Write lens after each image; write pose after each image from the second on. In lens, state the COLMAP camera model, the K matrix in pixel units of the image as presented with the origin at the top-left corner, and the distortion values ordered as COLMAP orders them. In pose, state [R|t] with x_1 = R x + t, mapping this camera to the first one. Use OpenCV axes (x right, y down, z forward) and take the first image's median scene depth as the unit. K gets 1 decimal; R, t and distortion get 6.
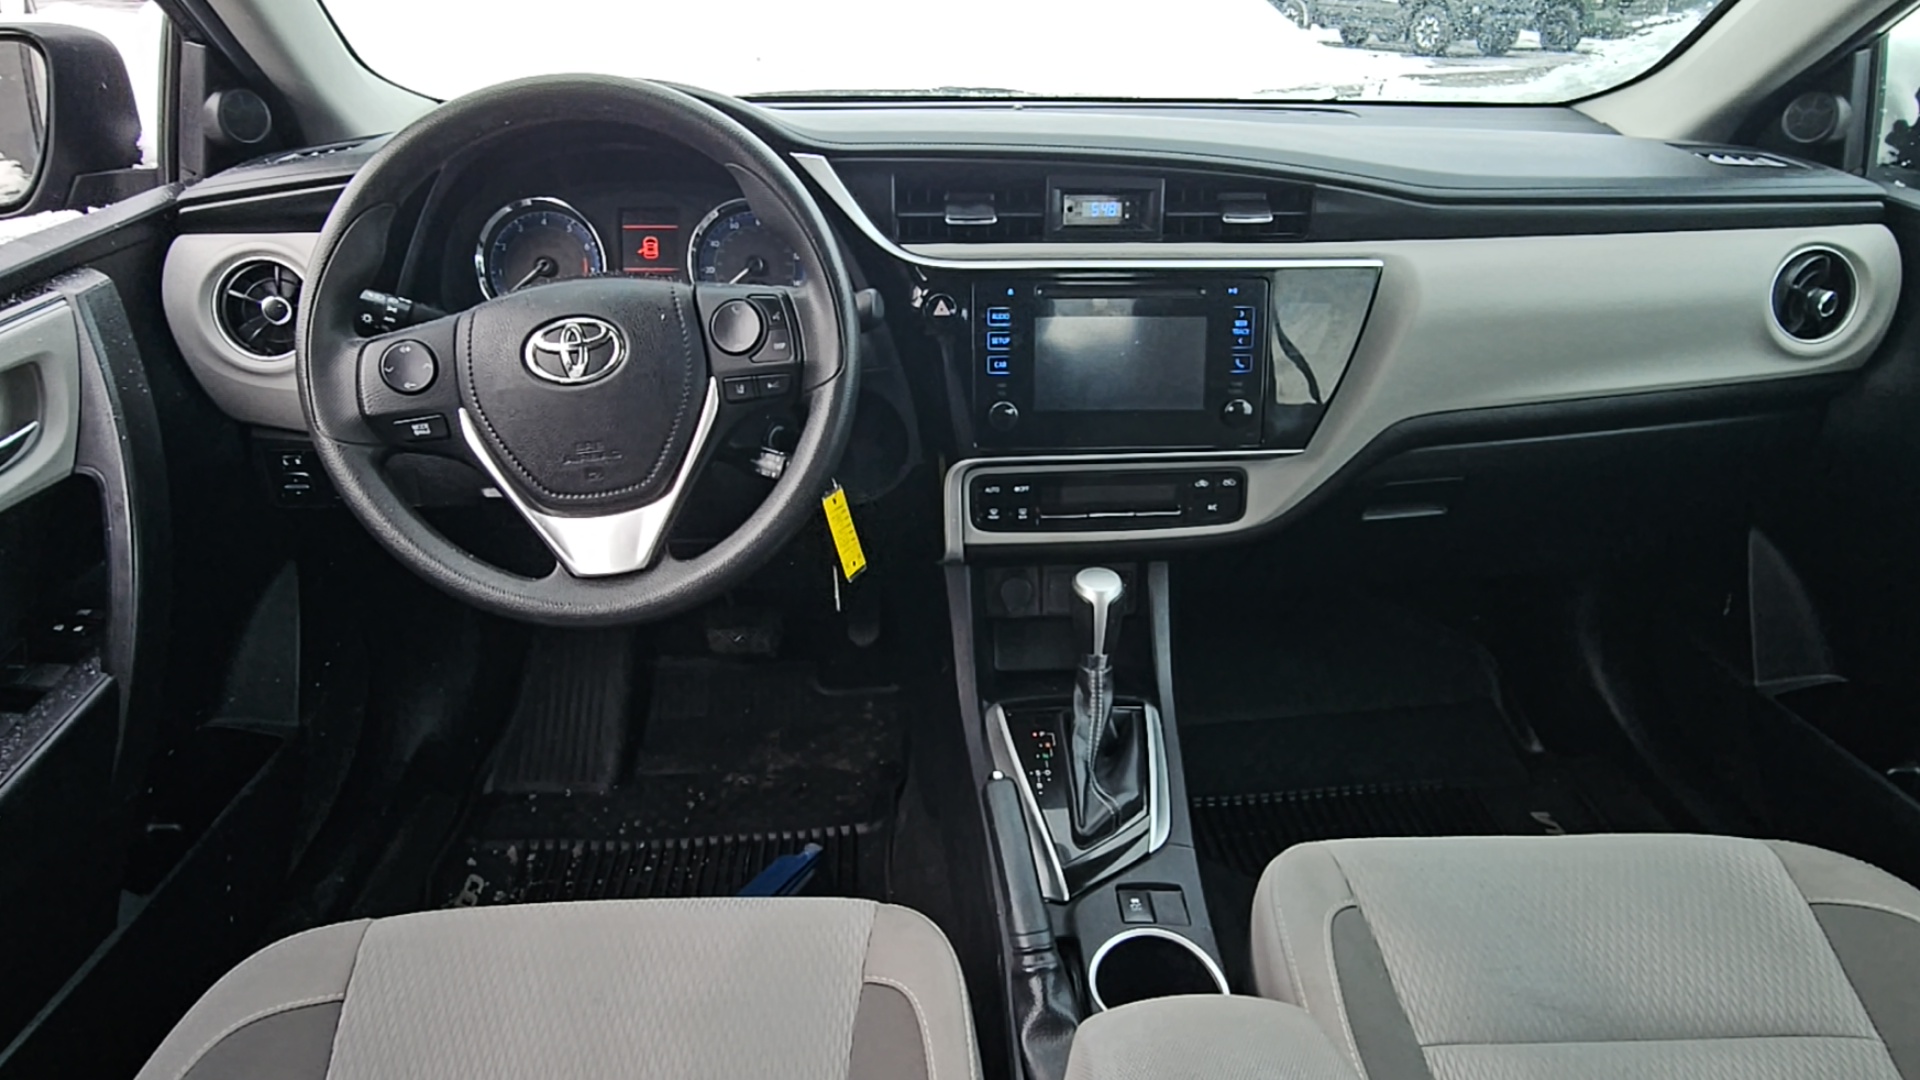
lens RADIAL K [[1208.0, 0, 963.0], [0, 1208.0, 546.0], [0, 0, 1]] dist [0.004074, -0.002925]
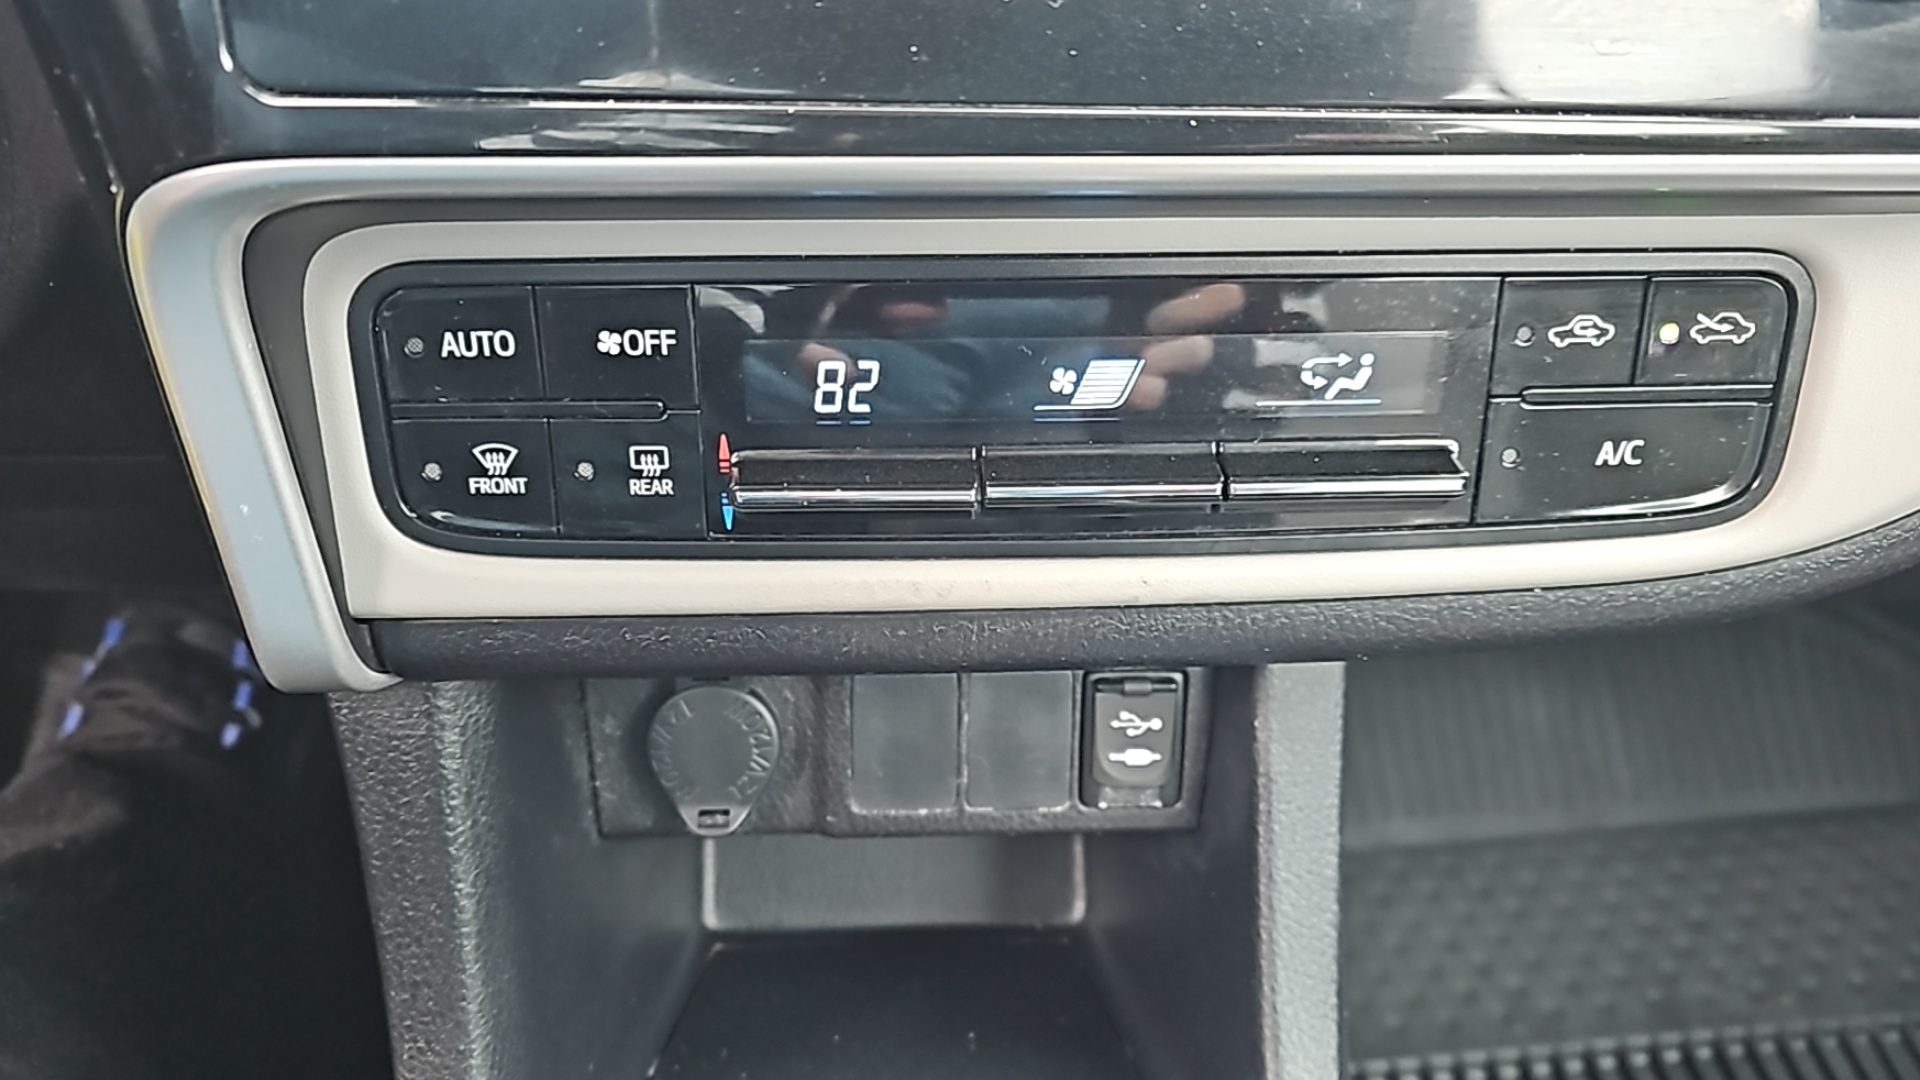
lens RADIAL K [[1367.5, 0, 967.4], [0, 1367.5, 527.7], [0, 0, 1]] dist [0.082160, -0.062325]
pose [[0.999731, 0.021993, 0.007355, 0.104655], [-0.022774, 0.990937, 0.132386, -0.050891], [-0.004377, -0.132518, 0.991171, 0.826530]]
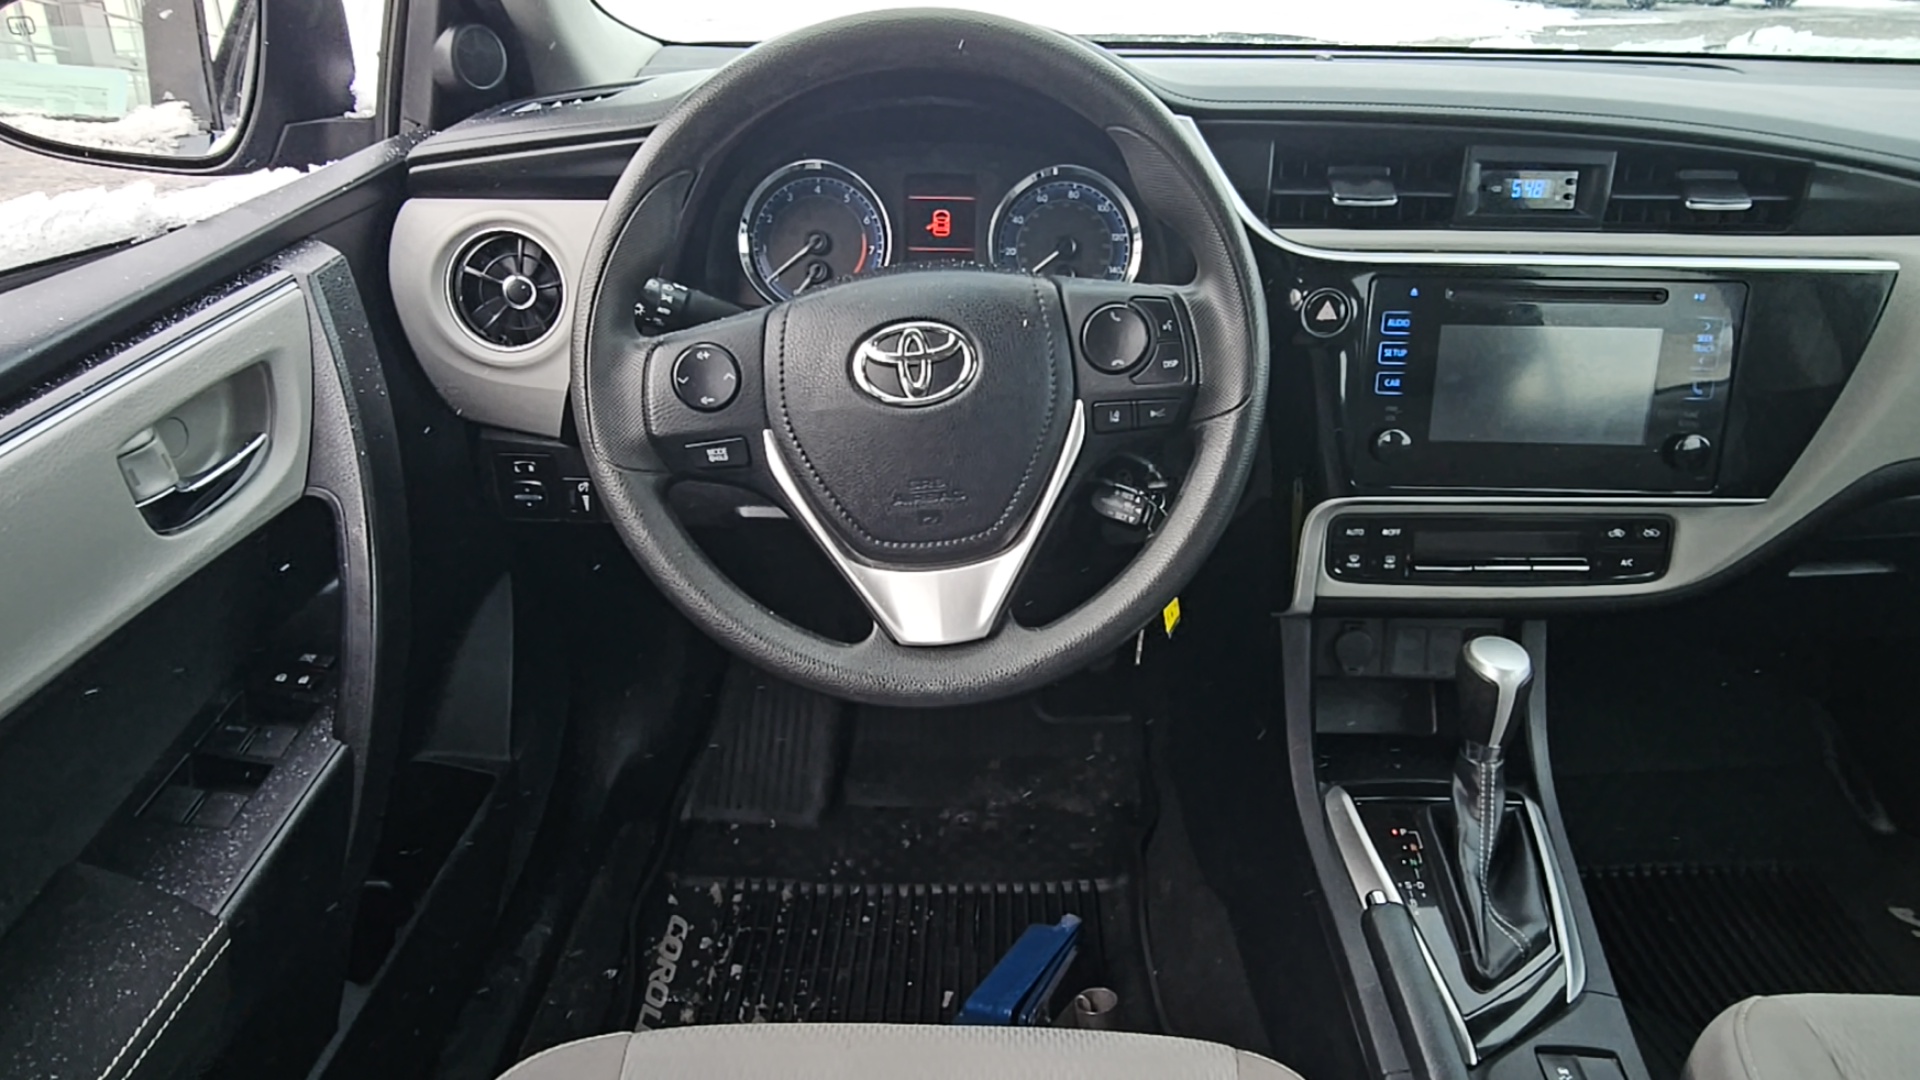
lens RADIAL K [[1208.0, 0, 964.6], [0, 1208.0, 546.8], [0, 0, 1]] dist [0.004074, -0.002925]
pose [[0.996978, 0.039393, -0.066952, -0.193890], [-0.036838, 0.998561, 0.038981, -0.061821], [0.068391, -0.036396, 0.996994, 0.176115]]
